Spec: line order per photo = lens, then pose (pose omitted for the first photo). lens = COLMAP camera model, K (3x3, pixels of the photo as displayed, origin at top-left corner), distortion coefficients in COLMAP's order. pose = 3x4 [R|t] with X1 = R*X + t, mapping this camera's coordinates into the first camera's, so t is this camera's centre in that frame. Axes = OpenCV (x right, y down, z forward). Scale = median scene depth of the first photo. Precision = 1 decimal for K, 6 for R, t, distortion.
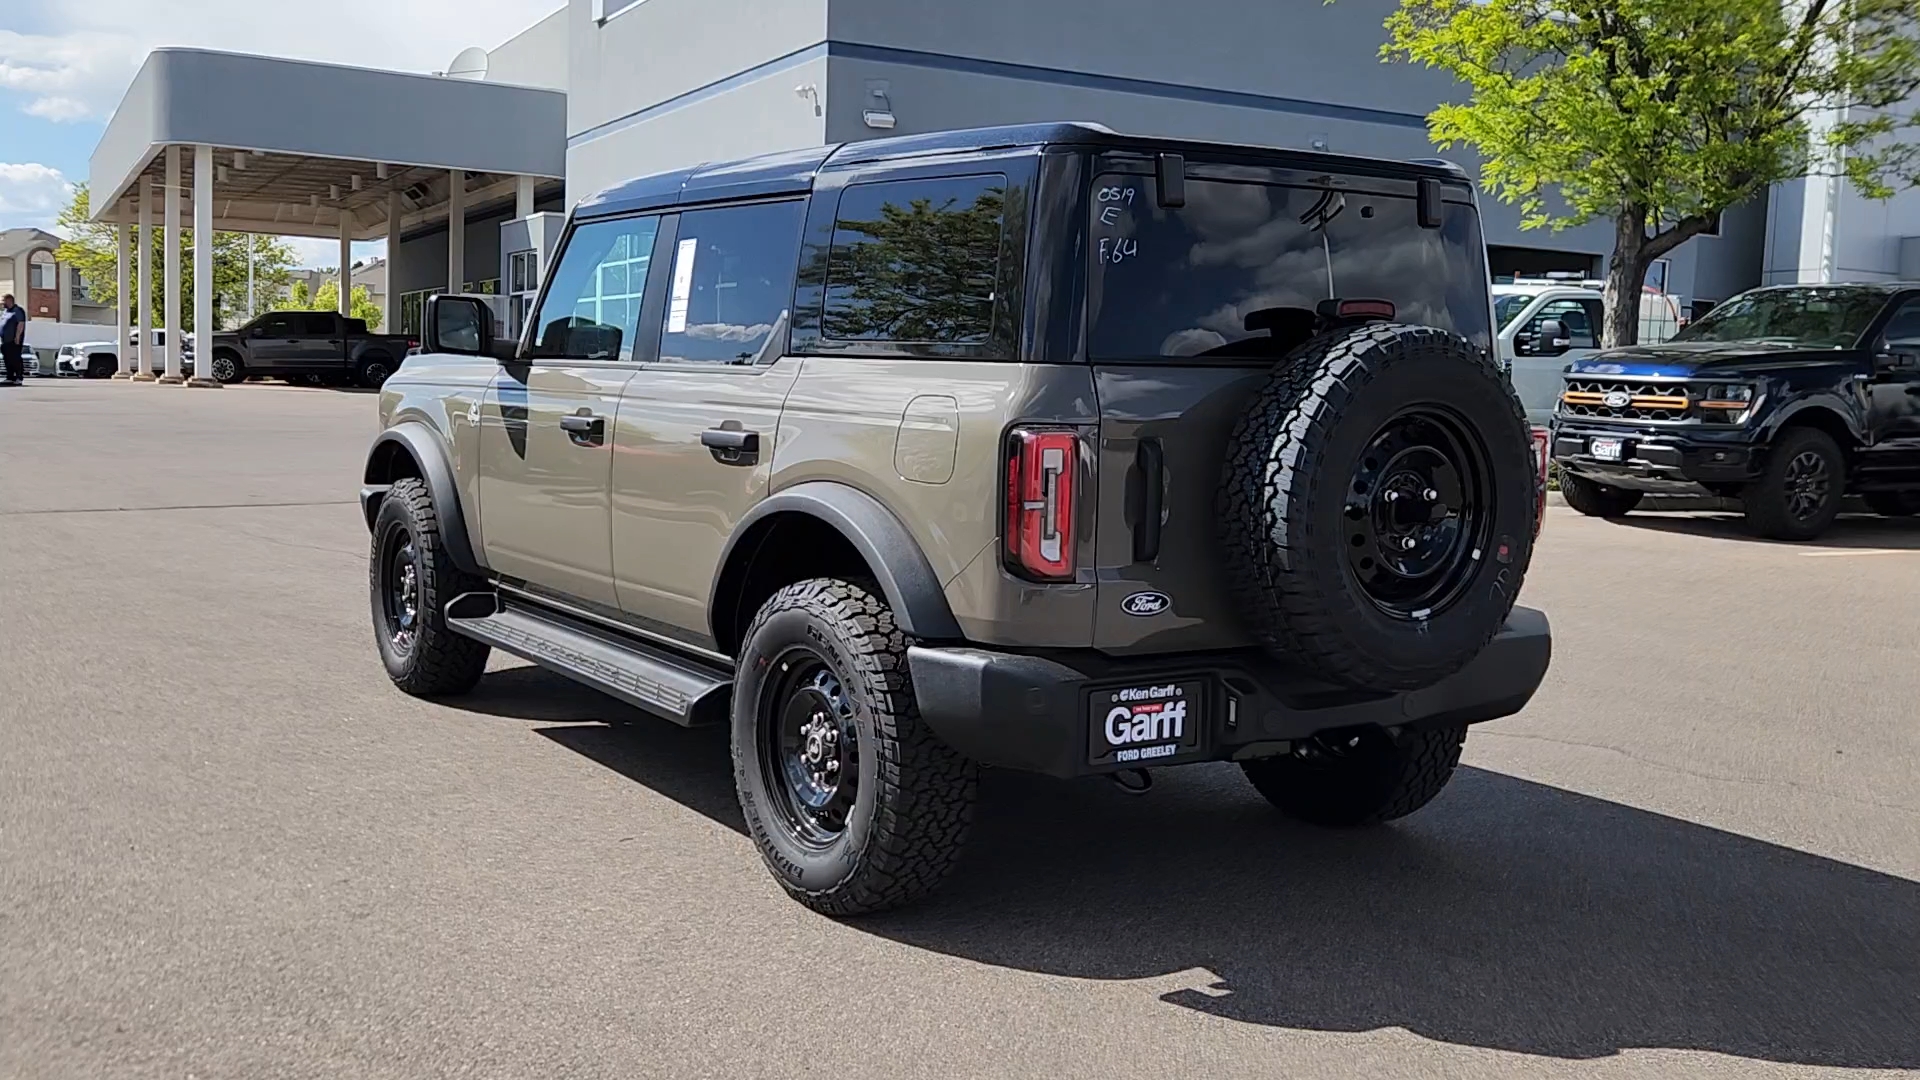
lens RADIAL K [[1892.9, 0, 948.4], [0, 1892.9, 561.0], [0, 0, 1]] dist [0.027225, 0.000000]
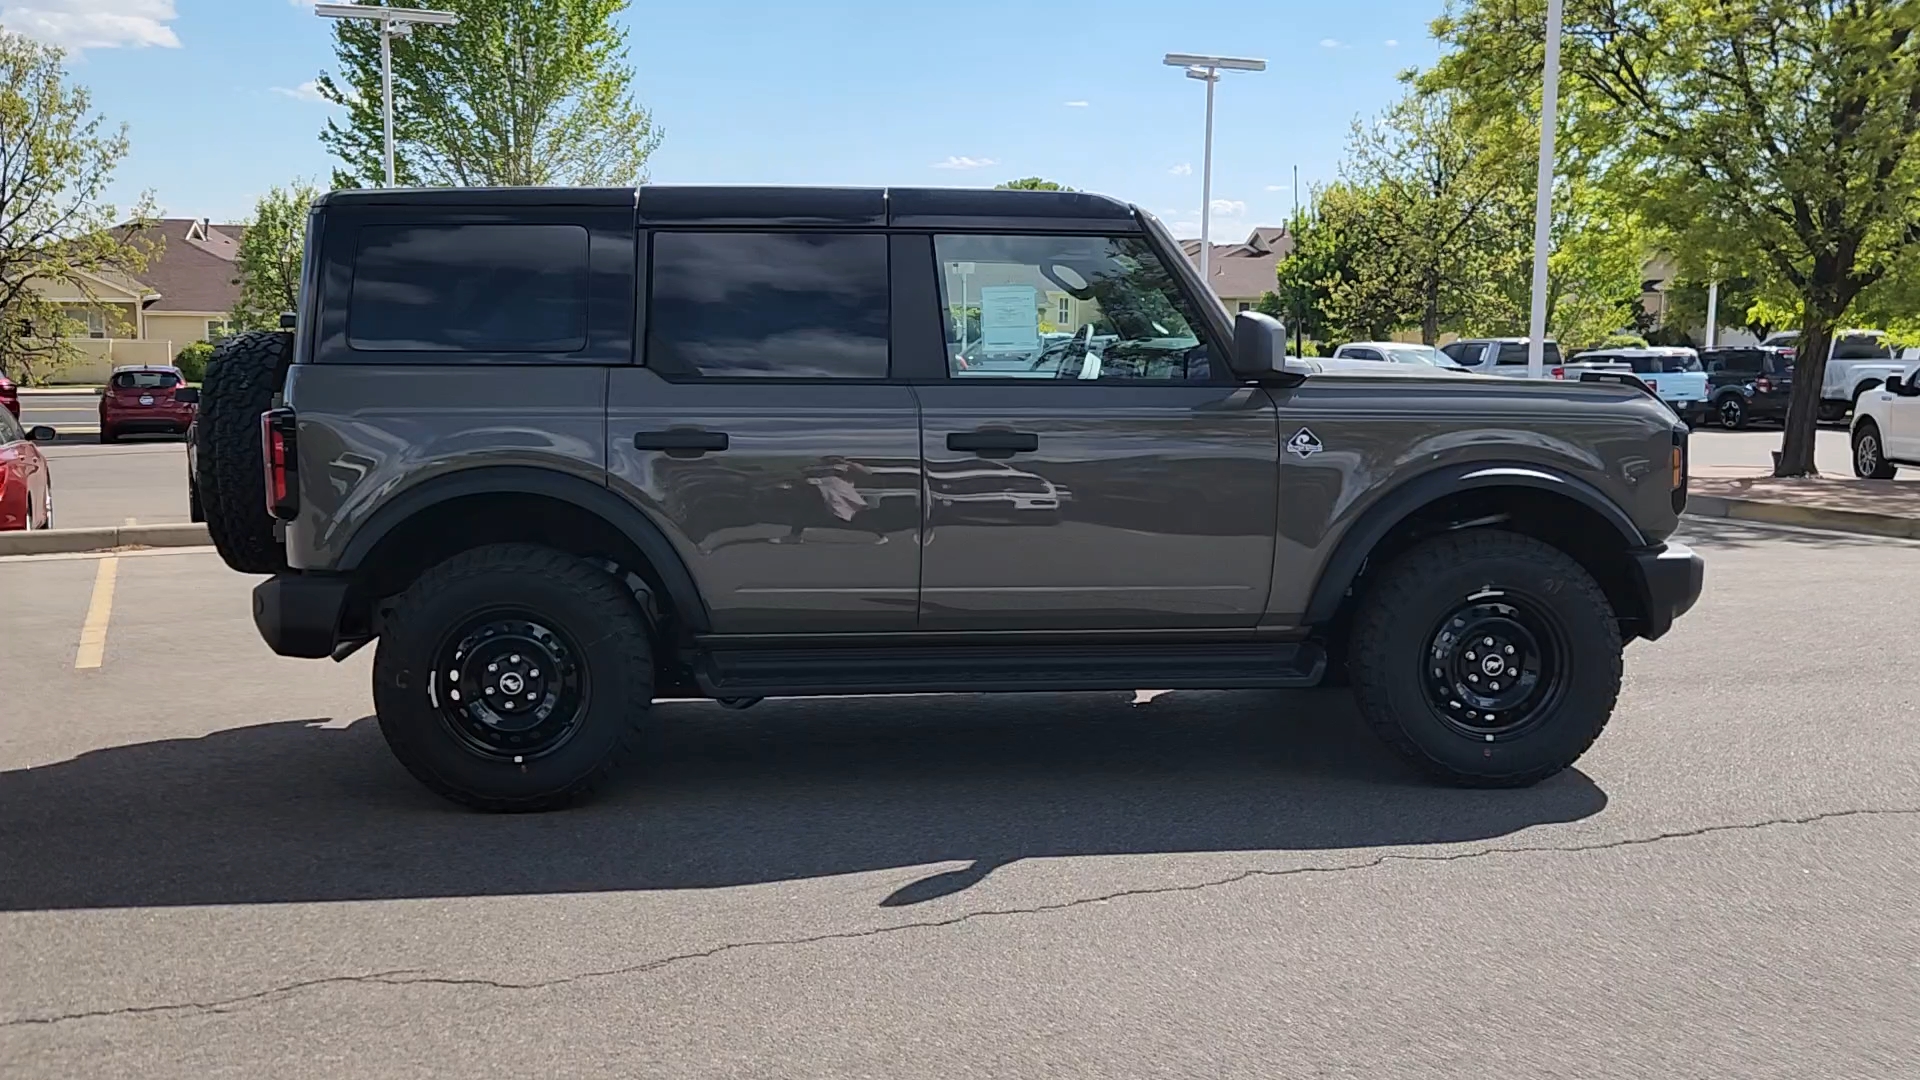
lens RADIAL K [[1892.9, 0, 950.8], [0, 1892.9, 537.8], [0, 0, 1]] dist [0.027225, 0.000000]
pose [[-0.497459, 0.066925, -0.864902, 1.287123], [-0.110148, 0.984077, 0.139499, -0.235057], [0.860466, 0.164662, -0.482166, 2.225716]]
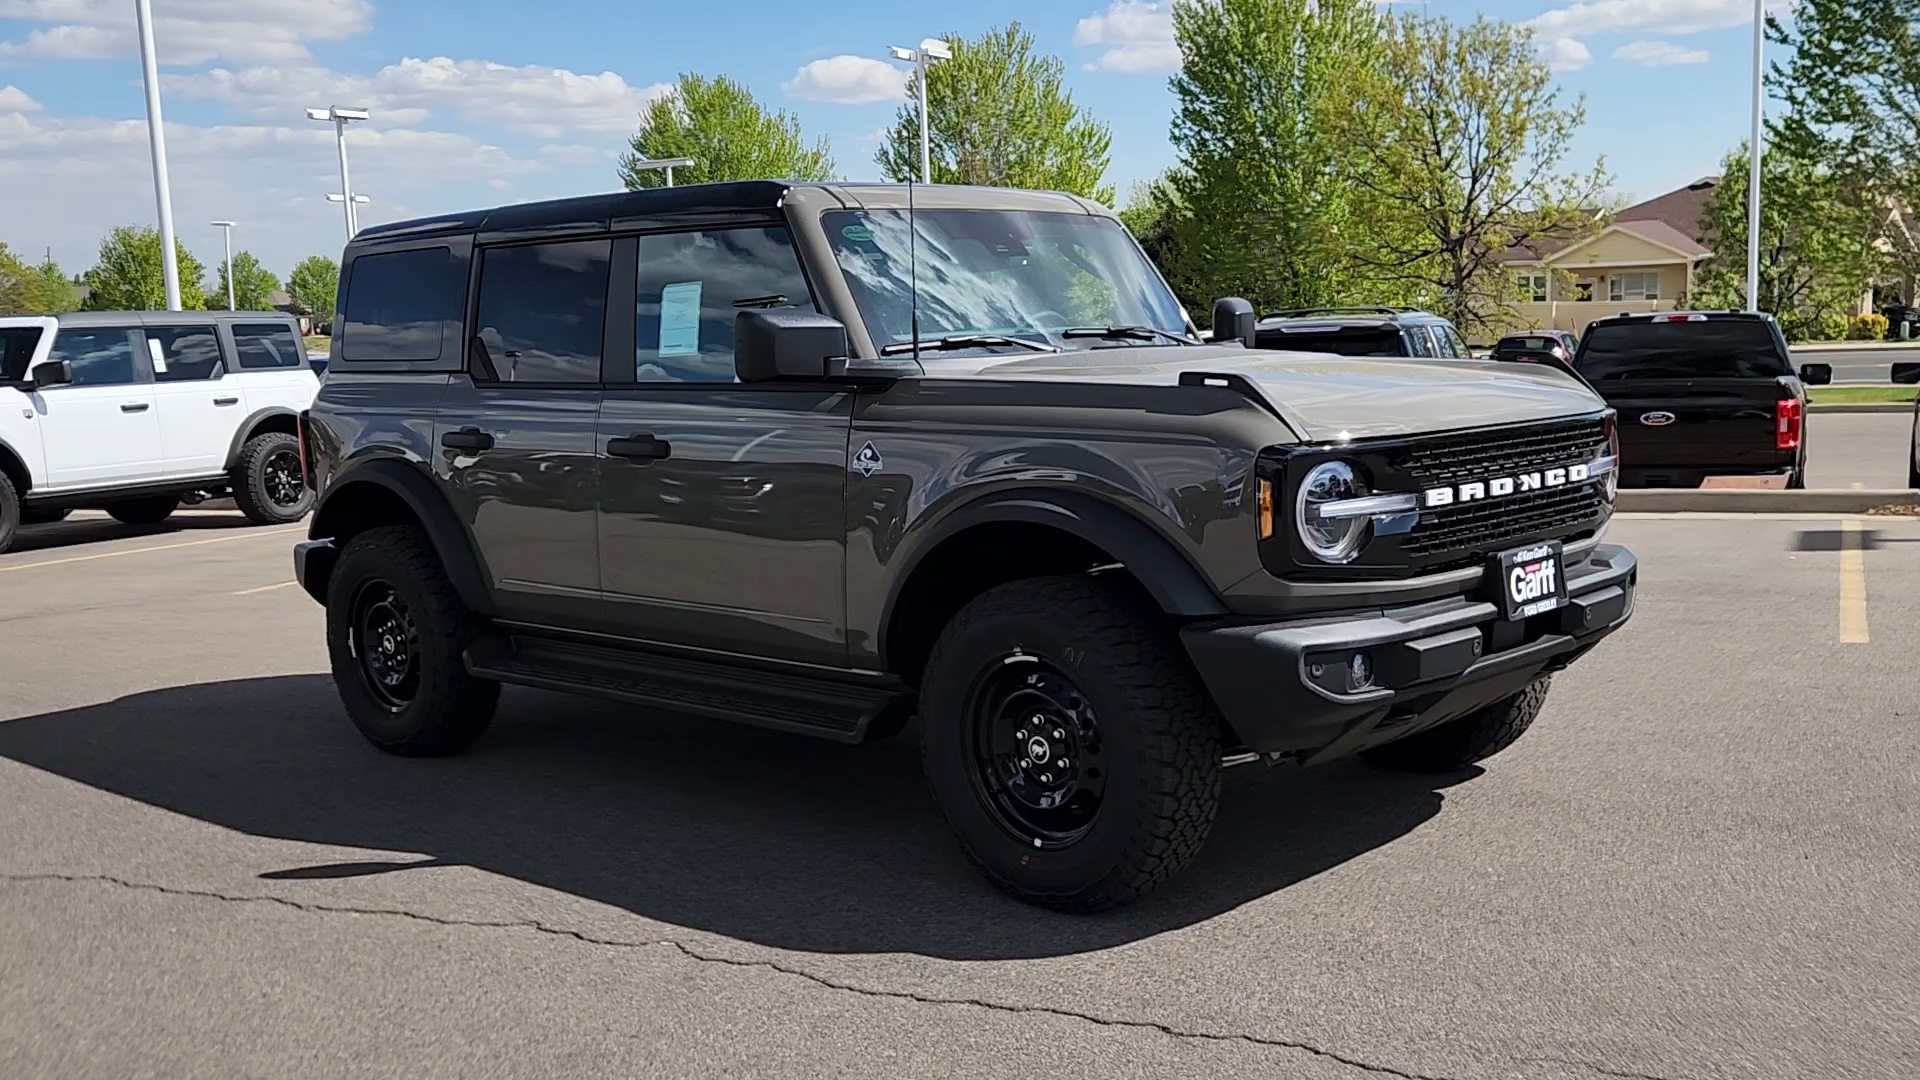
lens RADIAL K [[1892.9, 0, 949.7], [0, 1892.9, 544.1], [0, 0, 1]] dist [0.027225, 0.000000]
pose [[-0.977353, 0.034718, -0.208748, 0.159540], [-0.012322, 0.975440, 0.219922, -0.345557], [0.211256, 0.217514, -0.952921, 2.909043]]
